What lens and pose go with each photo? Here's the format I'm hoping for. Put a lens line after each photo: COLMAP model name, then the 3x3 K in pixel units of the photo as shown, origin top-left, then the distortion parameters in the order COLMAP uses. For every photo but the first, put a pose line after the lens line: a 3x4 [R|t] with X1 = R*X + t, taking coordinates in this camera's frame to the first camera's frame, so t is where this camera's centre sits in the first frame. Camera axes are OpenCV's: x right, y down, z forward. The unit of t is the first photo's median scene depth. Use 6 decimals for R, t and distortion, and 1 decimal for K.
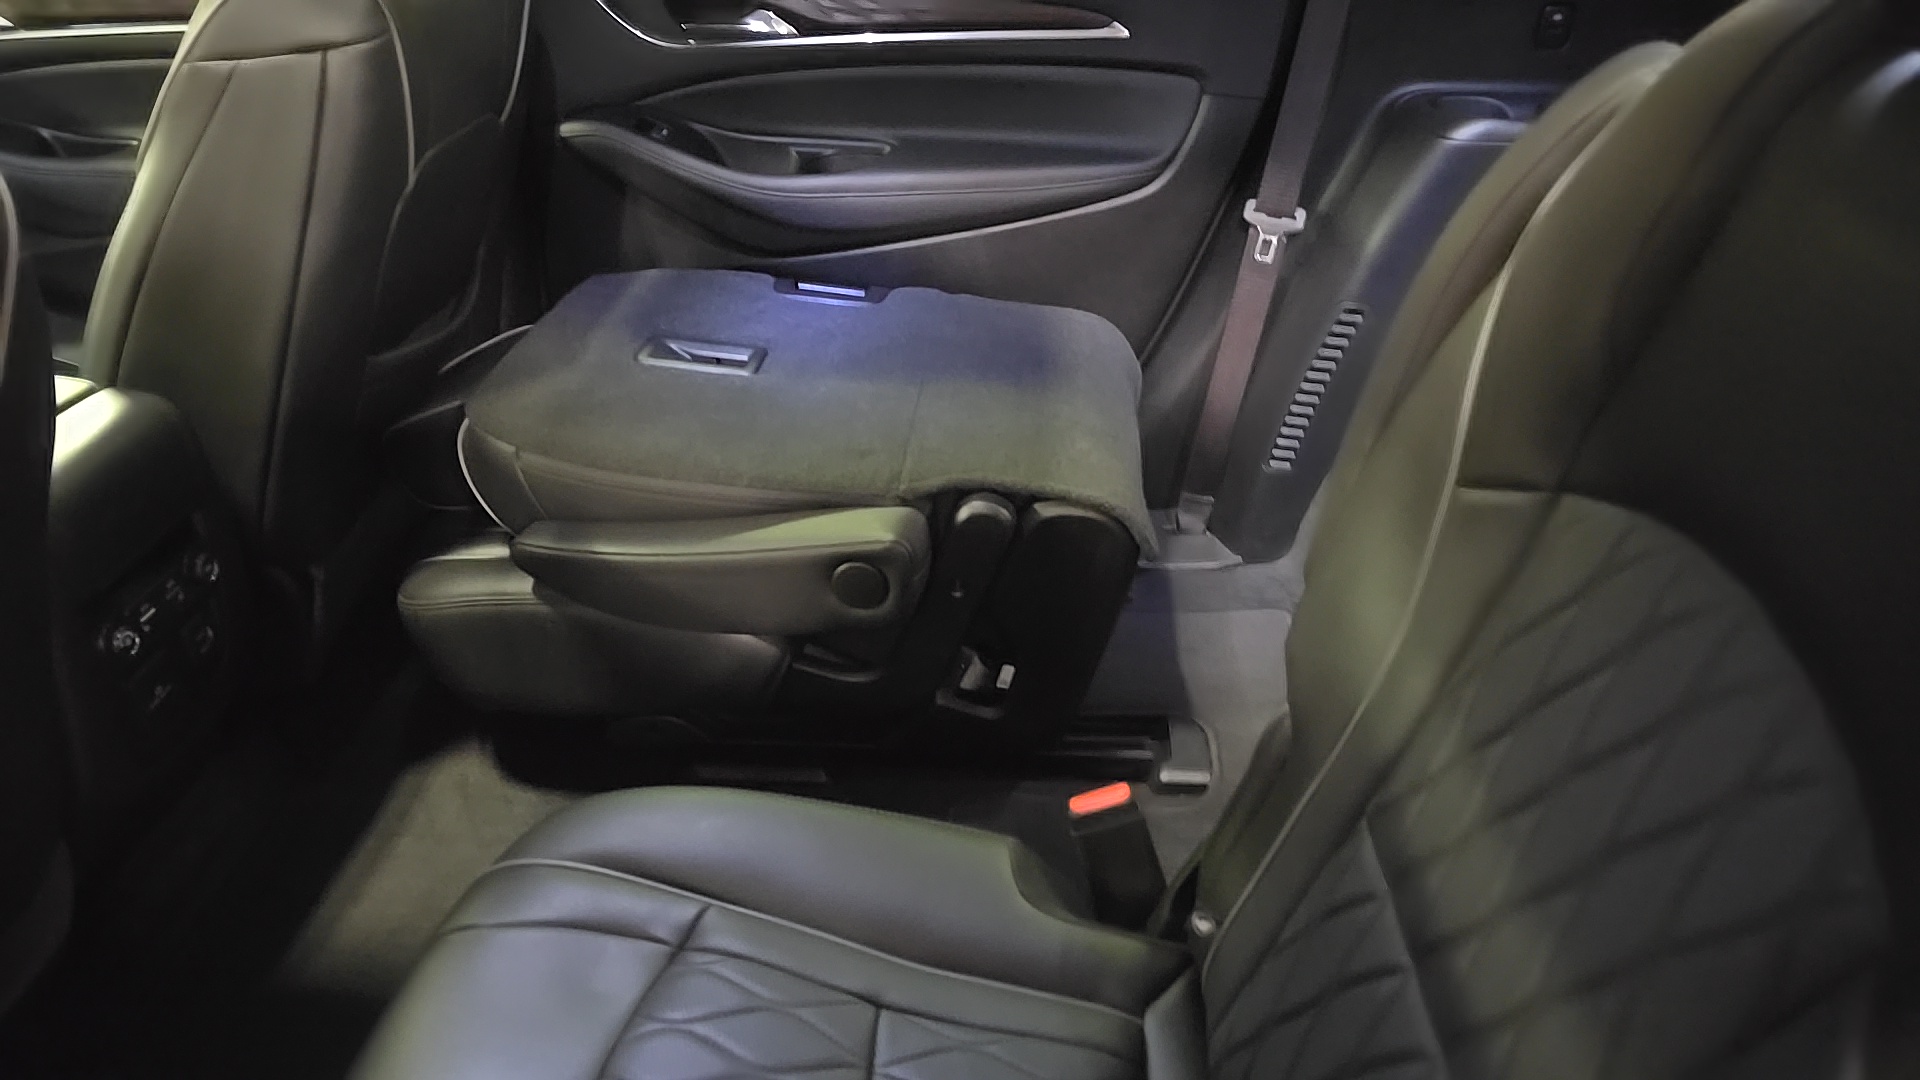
lens RADIAL K [[1264.8, 0, 970.4], [0, 1264.8, 551.2], [0, 0, 1]] dist [0.057615, -0.070910]
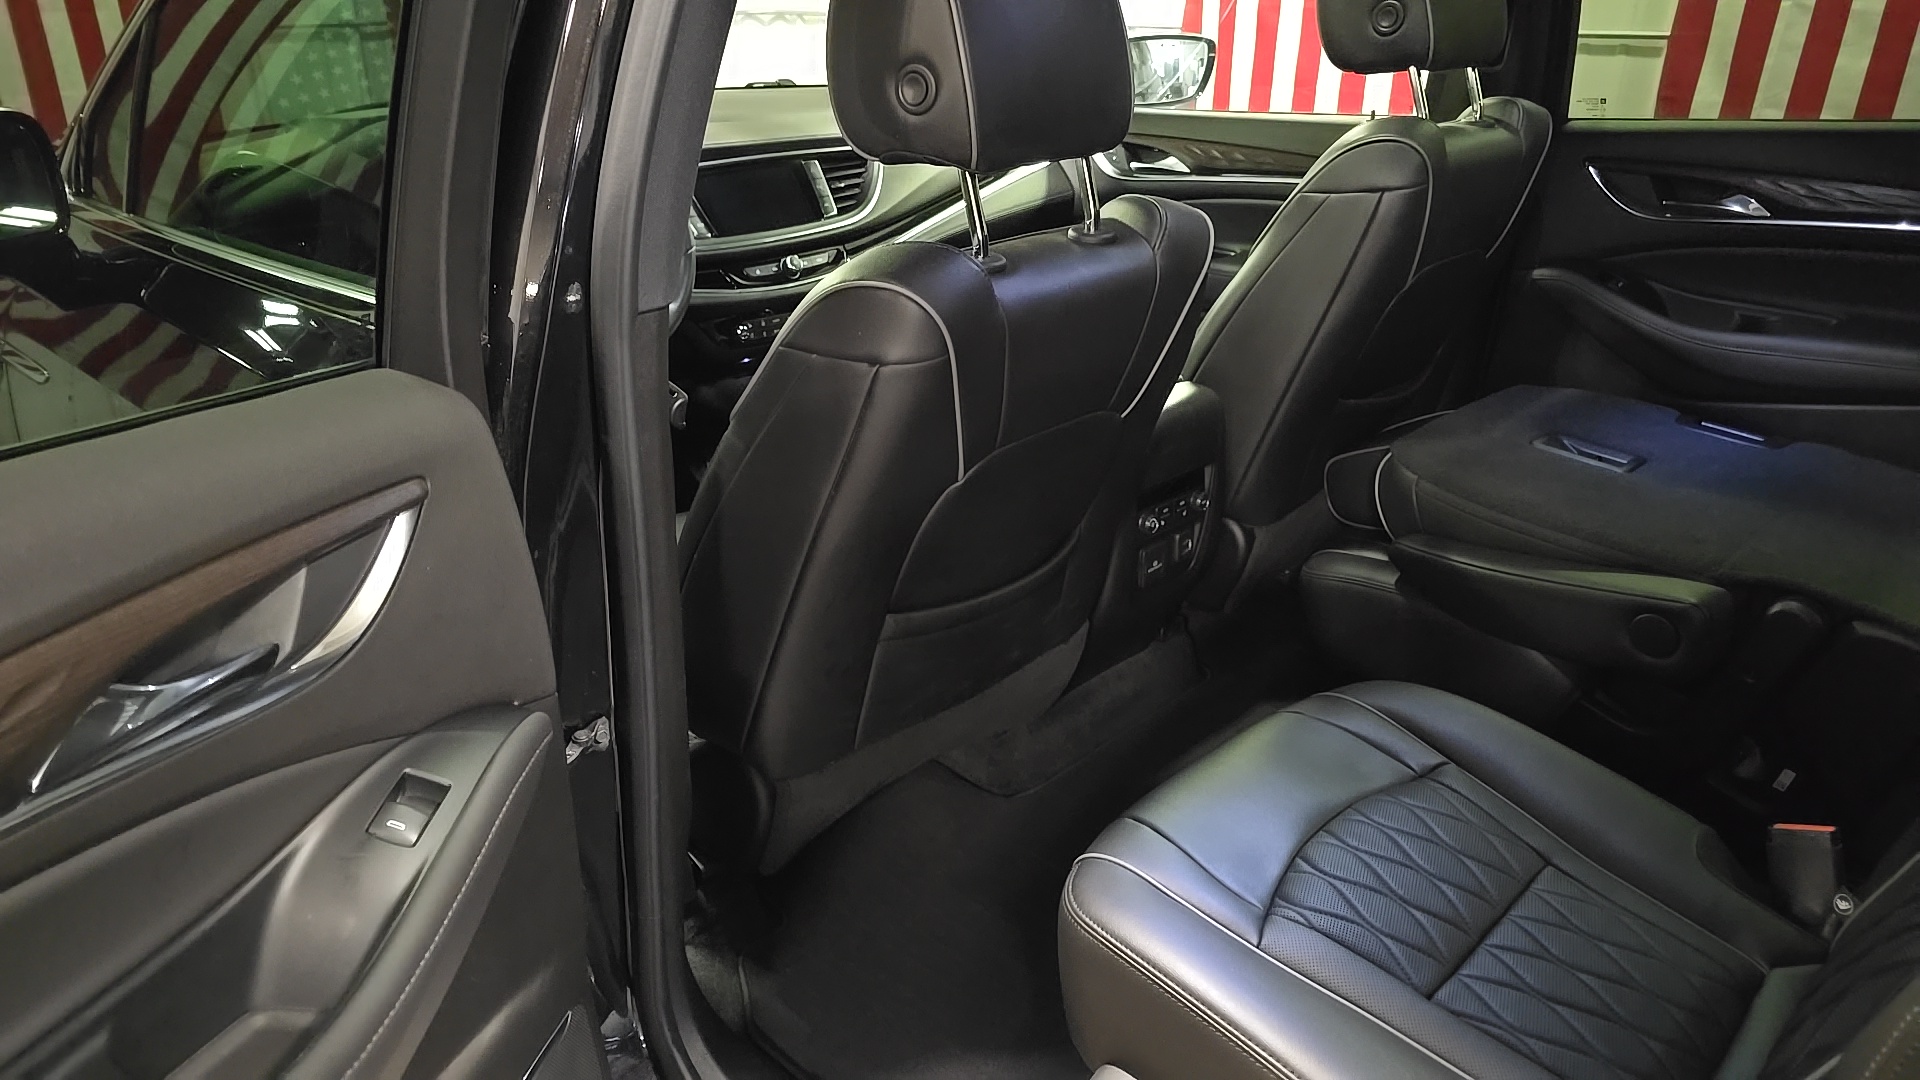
lens RADIAL K [[1264.8, 0, 970.4], [0, 1264.8, 551.2], [0, 0, 1]] dist [0.057615, -0.070910]
pose [[0.743475, 0.243421, -0.622890, 0.142454], [-0.322781, 0.946348, -0.015441, 0.153635], [0.585712, 0.212537, 0.782157, -0.304097]]
